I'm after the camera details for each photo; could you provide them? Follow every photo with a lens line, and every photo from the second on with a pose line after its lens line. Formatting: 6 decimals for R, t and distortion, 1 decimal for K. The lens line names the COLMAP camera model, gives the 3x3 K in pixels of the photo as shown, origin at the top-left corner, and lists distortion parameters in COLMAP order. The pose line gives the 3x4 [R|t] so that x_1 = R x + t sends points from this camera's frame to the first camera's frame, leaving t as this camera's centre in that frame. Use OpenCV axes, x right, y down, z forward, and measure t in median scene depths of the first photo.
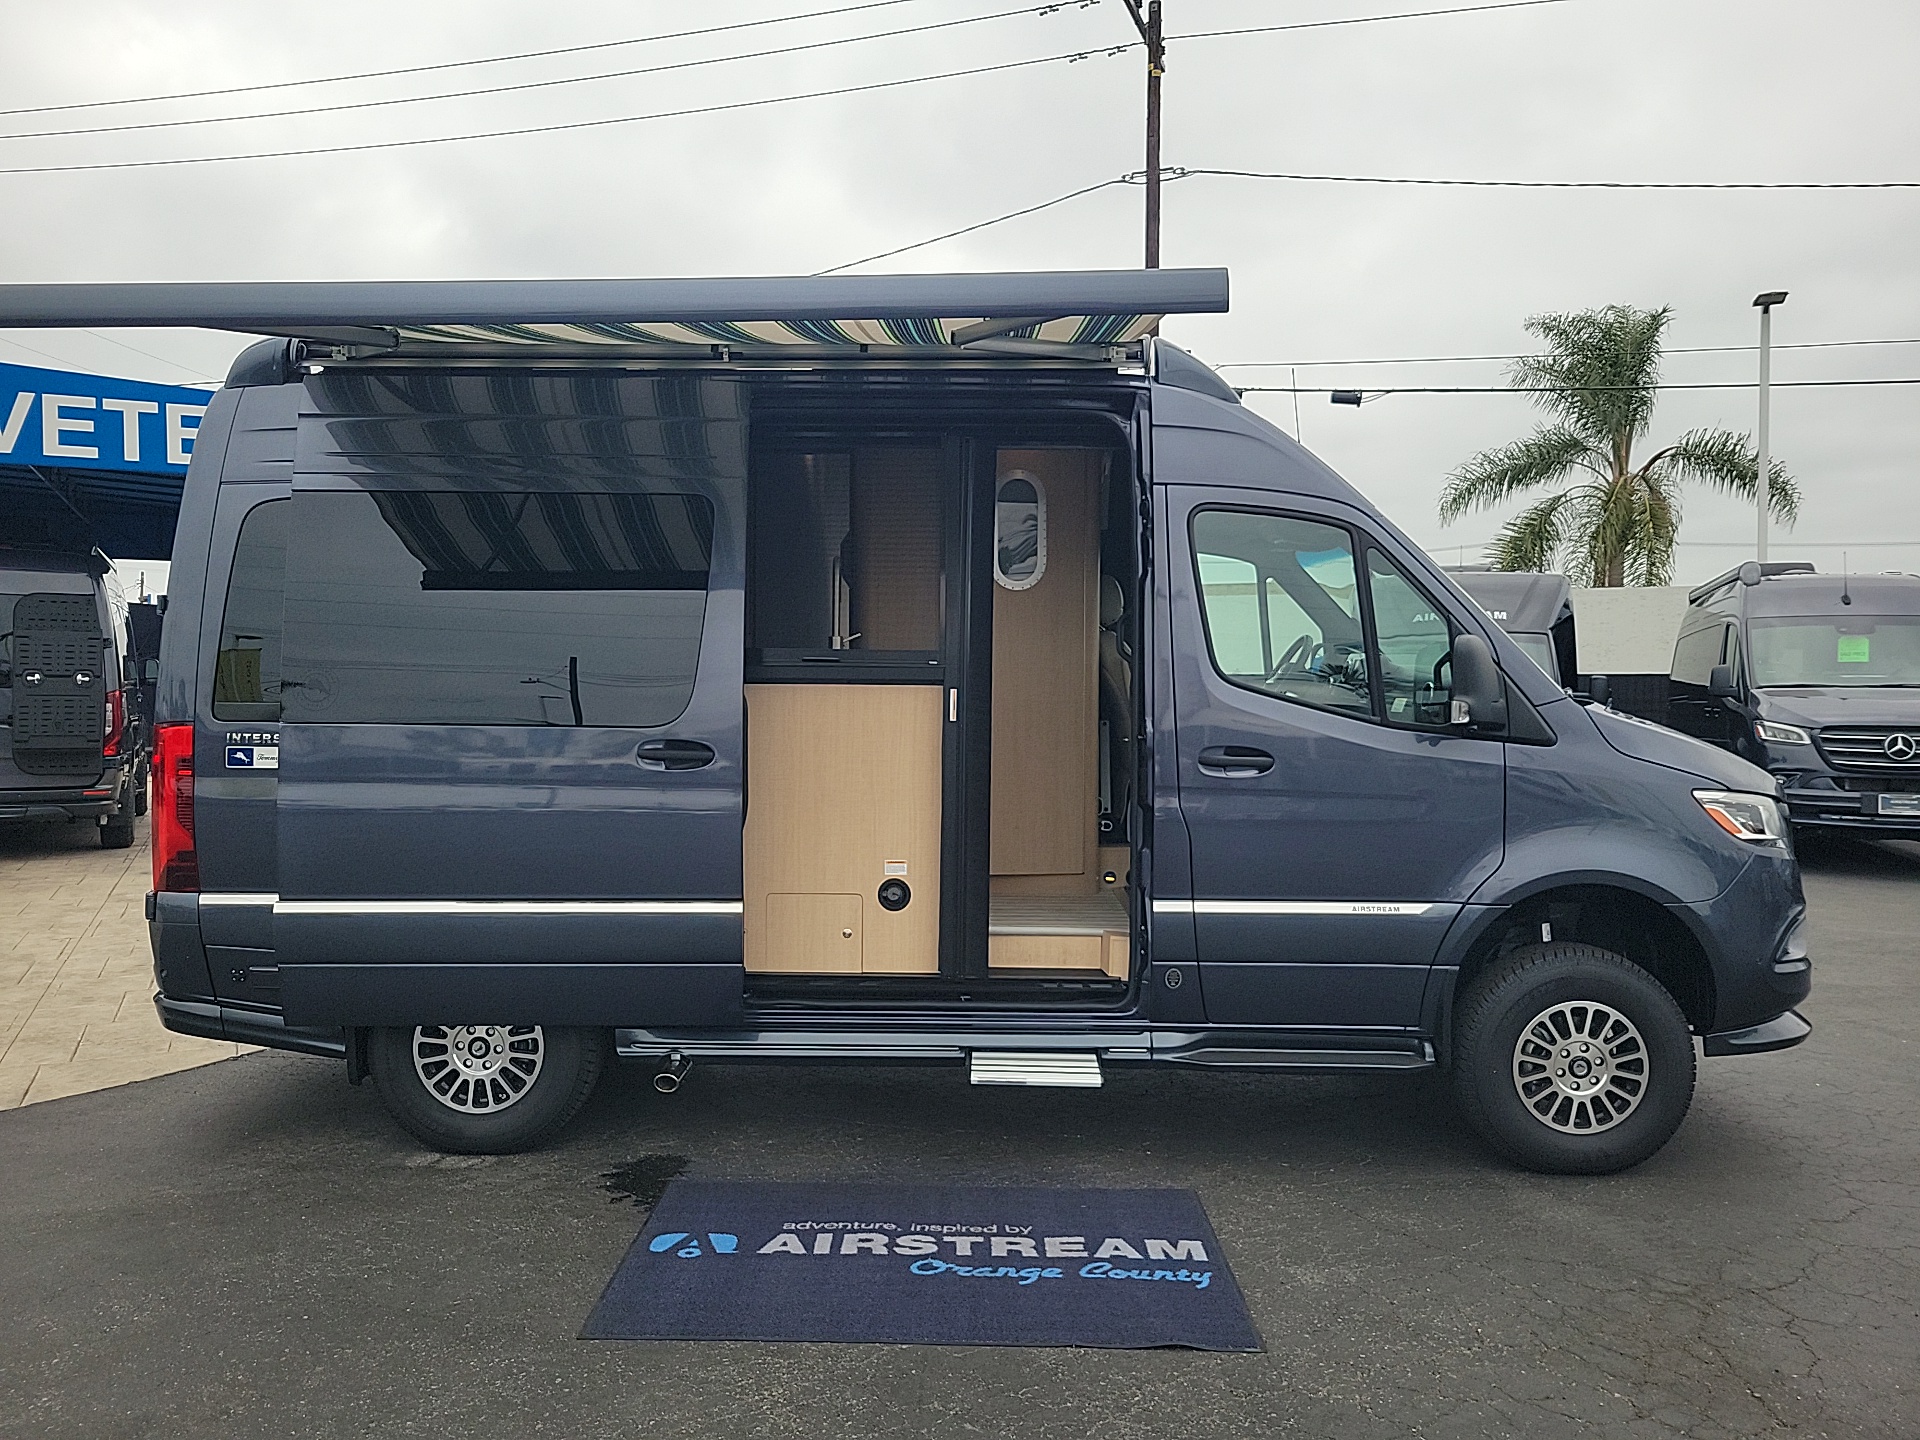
lens RADIAL K [[1479.6, 0, 947.2], [0, 1479.6, 717.8], [0, 0, 1]] dist [0.058718, -0.037429]
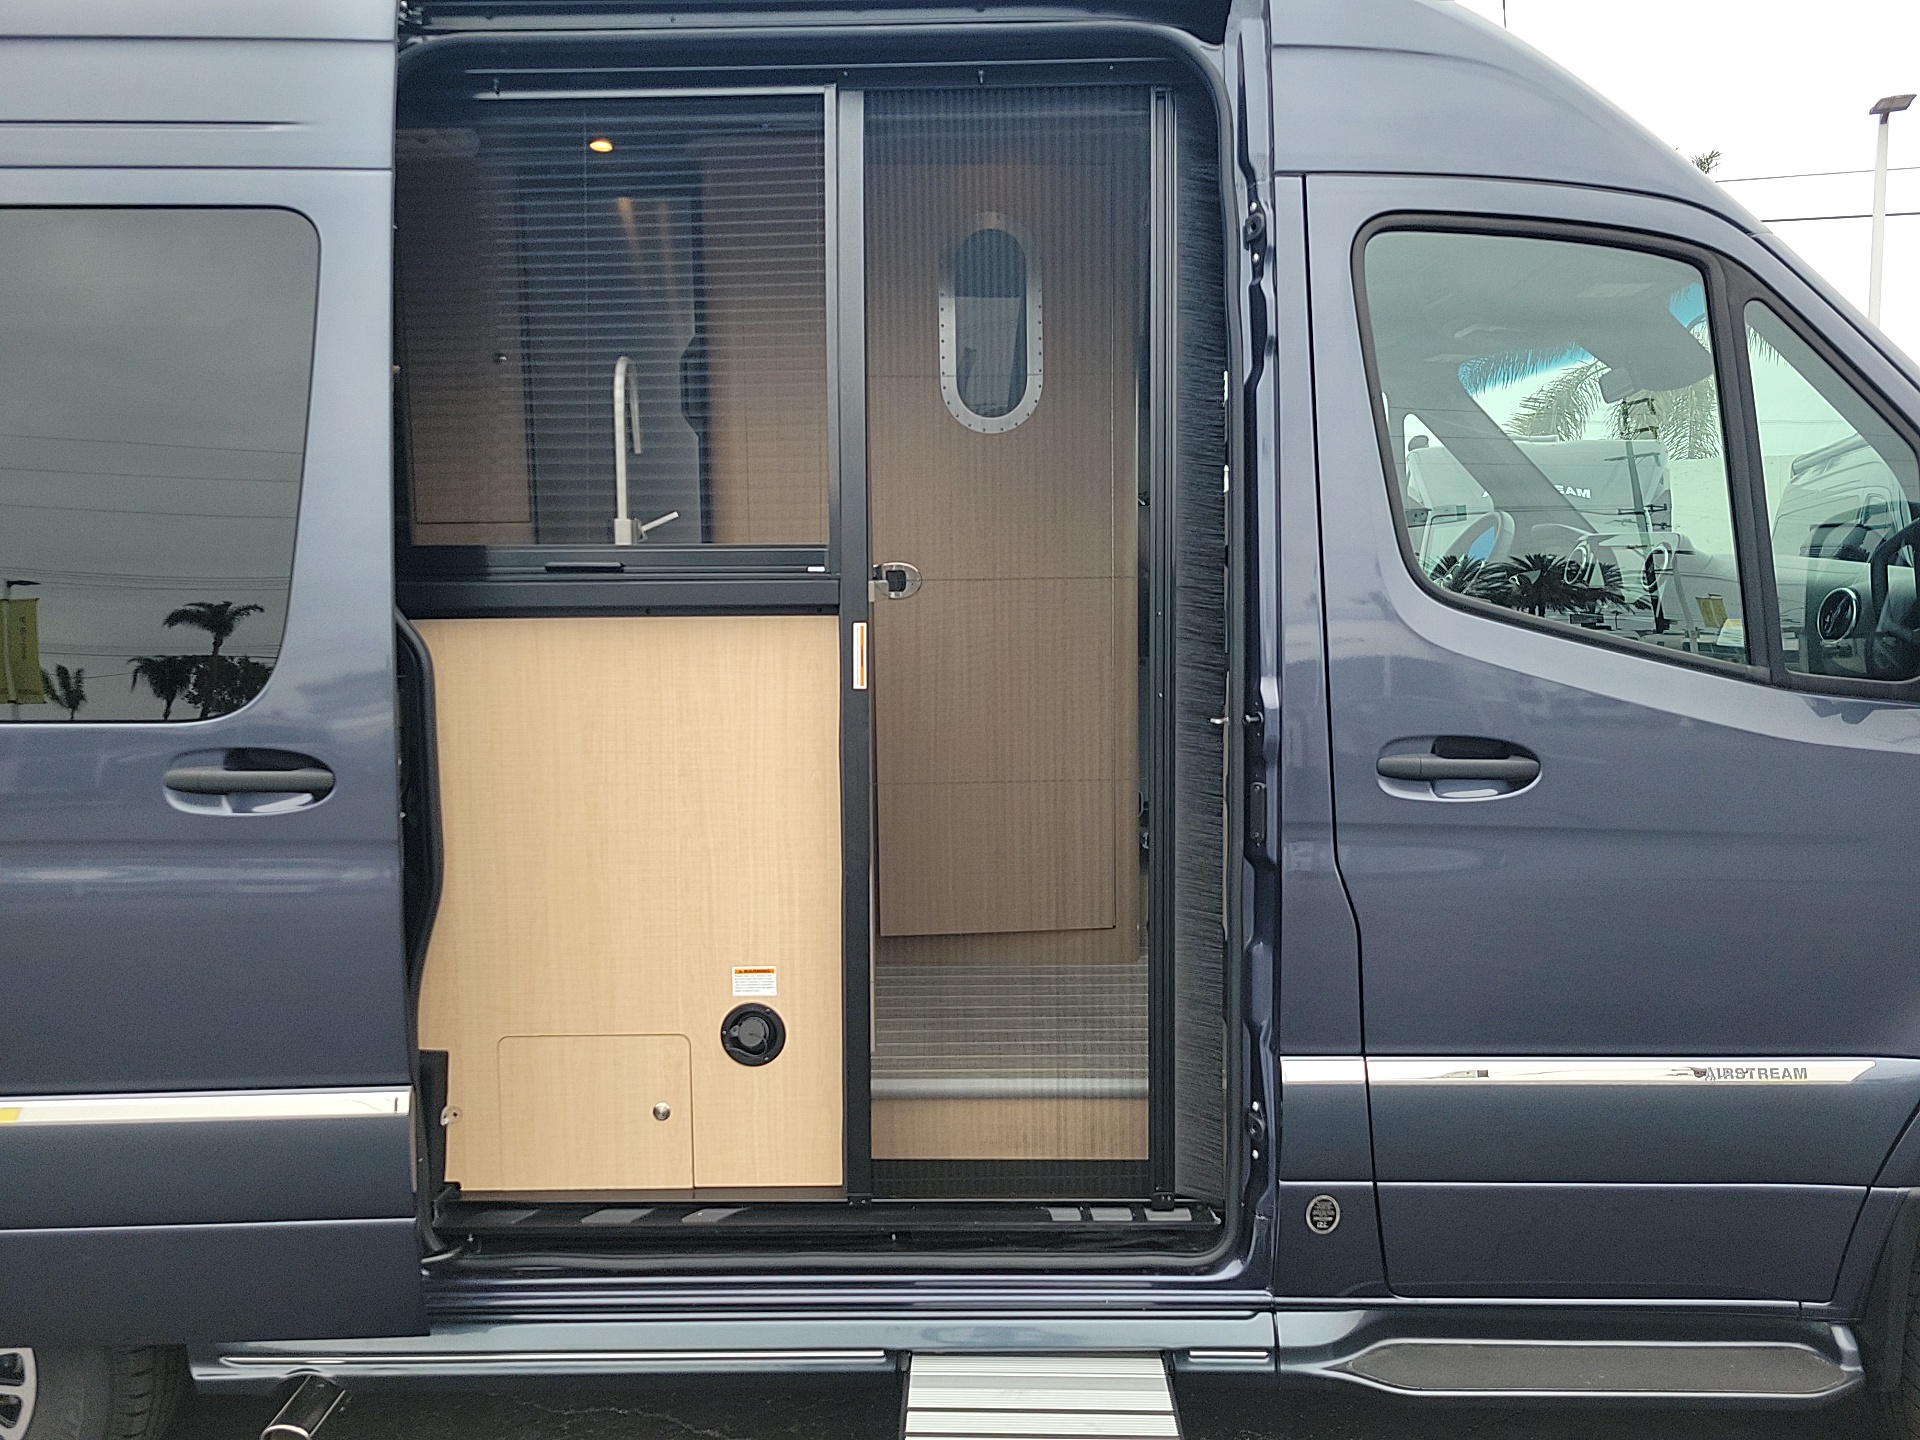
lens RADIAL K [[1479.6, 0, 929.7], [0, 1479.6, 712.5], [0, 0, 1]] dist [0.058718, -0.037429]
pose [[0.999798, -0.017818, -0.009328, 0.031558], [0.018392, 0.997682, 0.065511, -0.021743], [0.008139, -0.065669, 0.997808, 0.519730]]
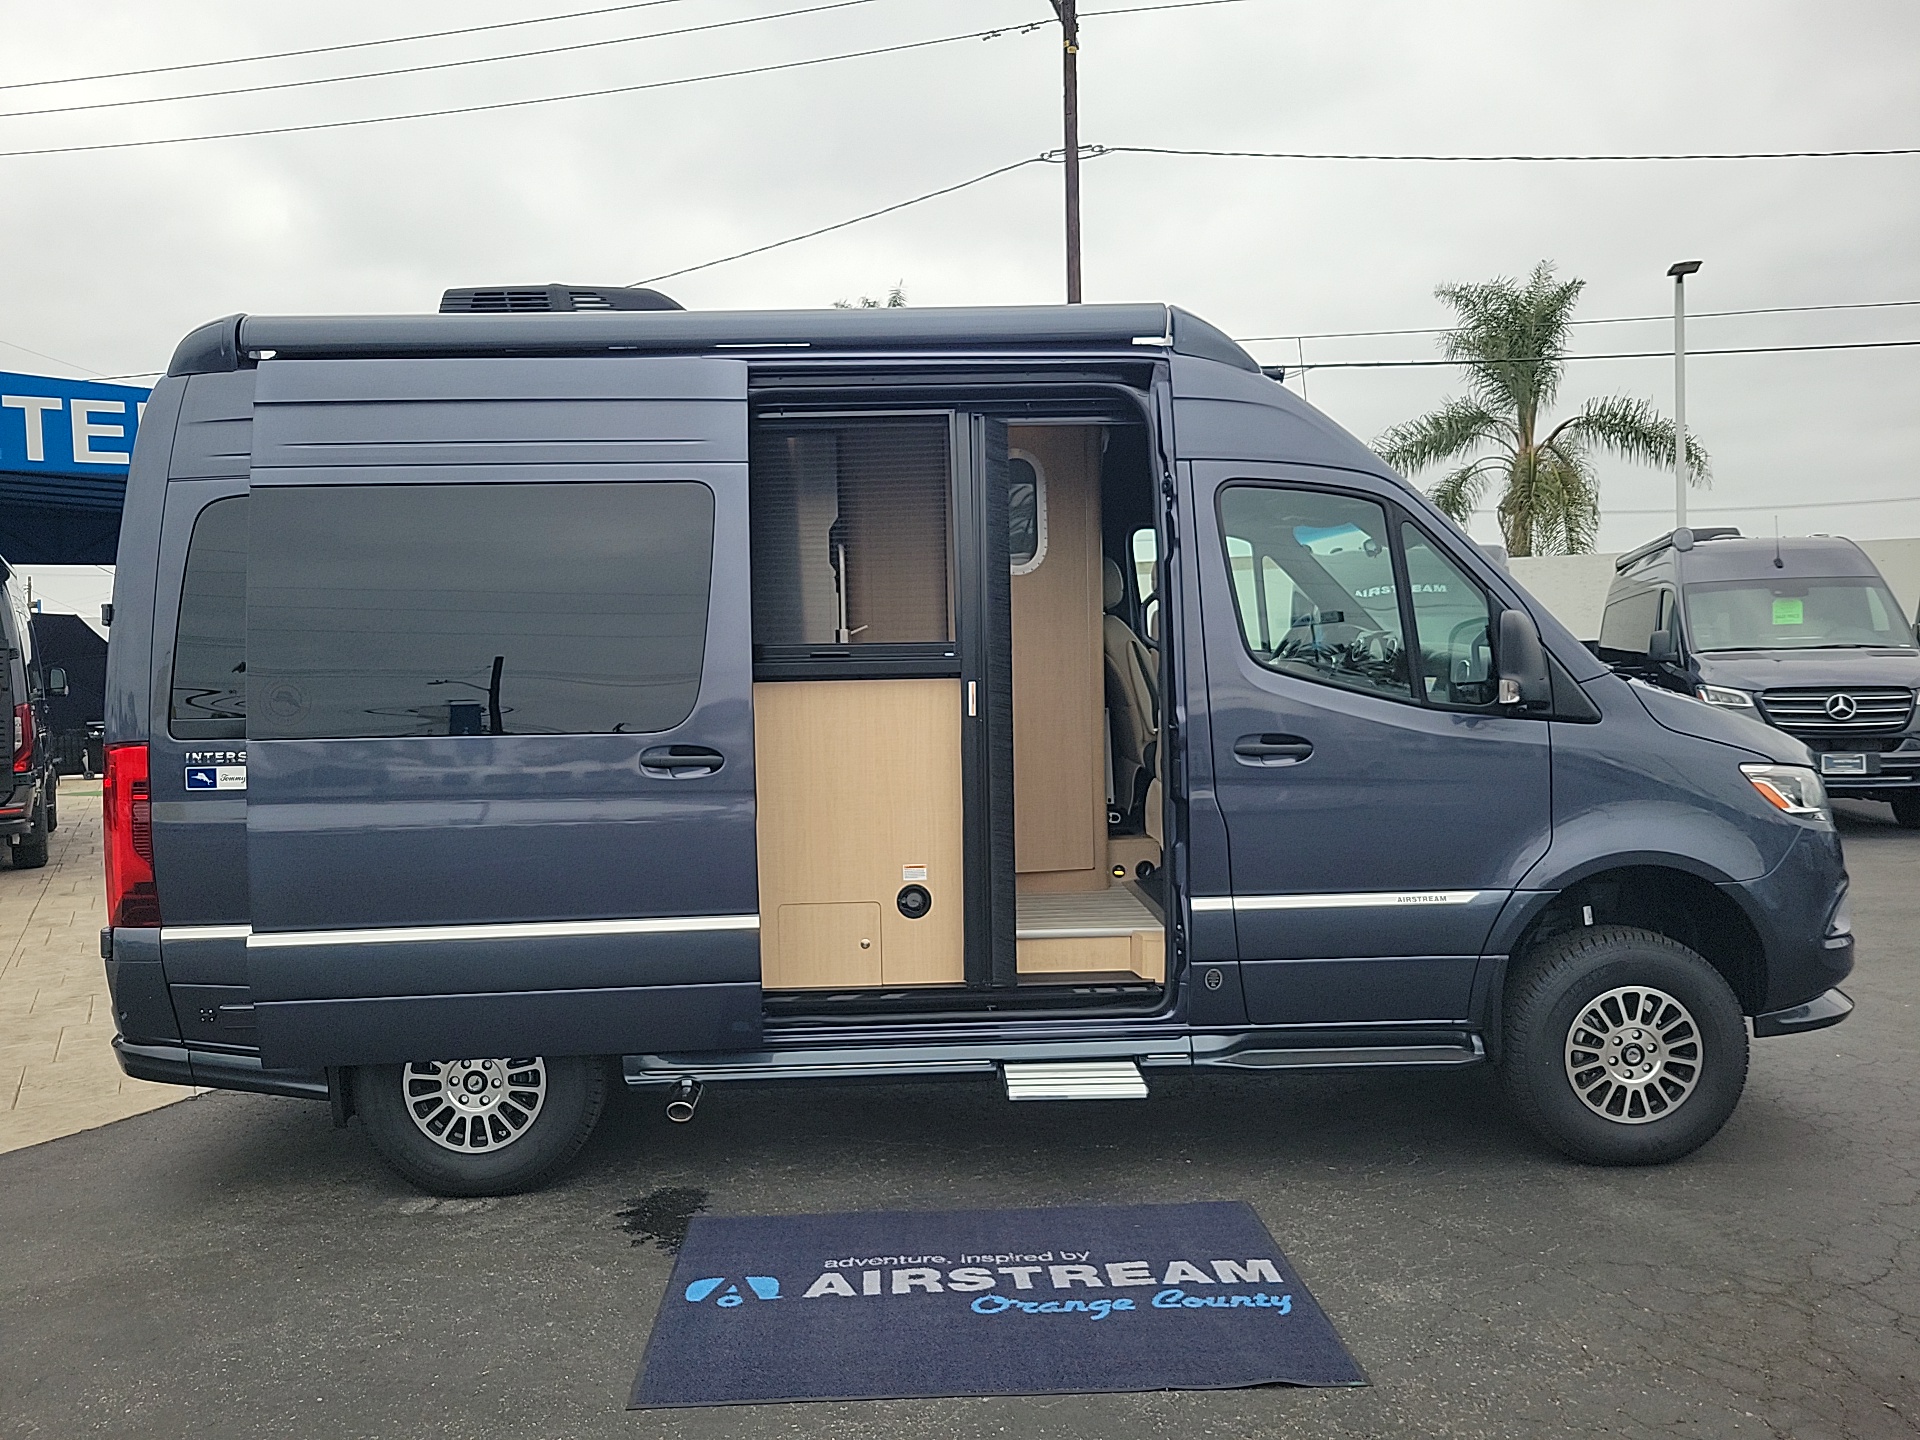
lens RADIAL K [[1479.6, 0, 943.8], [0, 1479.6, 712.5], [0, 0, 1]] dist [0.058718, -0.037429]
pose [[0.998249, -0.029831, 0.051078, -0.063355], [0.029462, 0.999534, 0.007962, -0.007884], [-0.051291, -0.006443, 0.998663, 0.058243]]
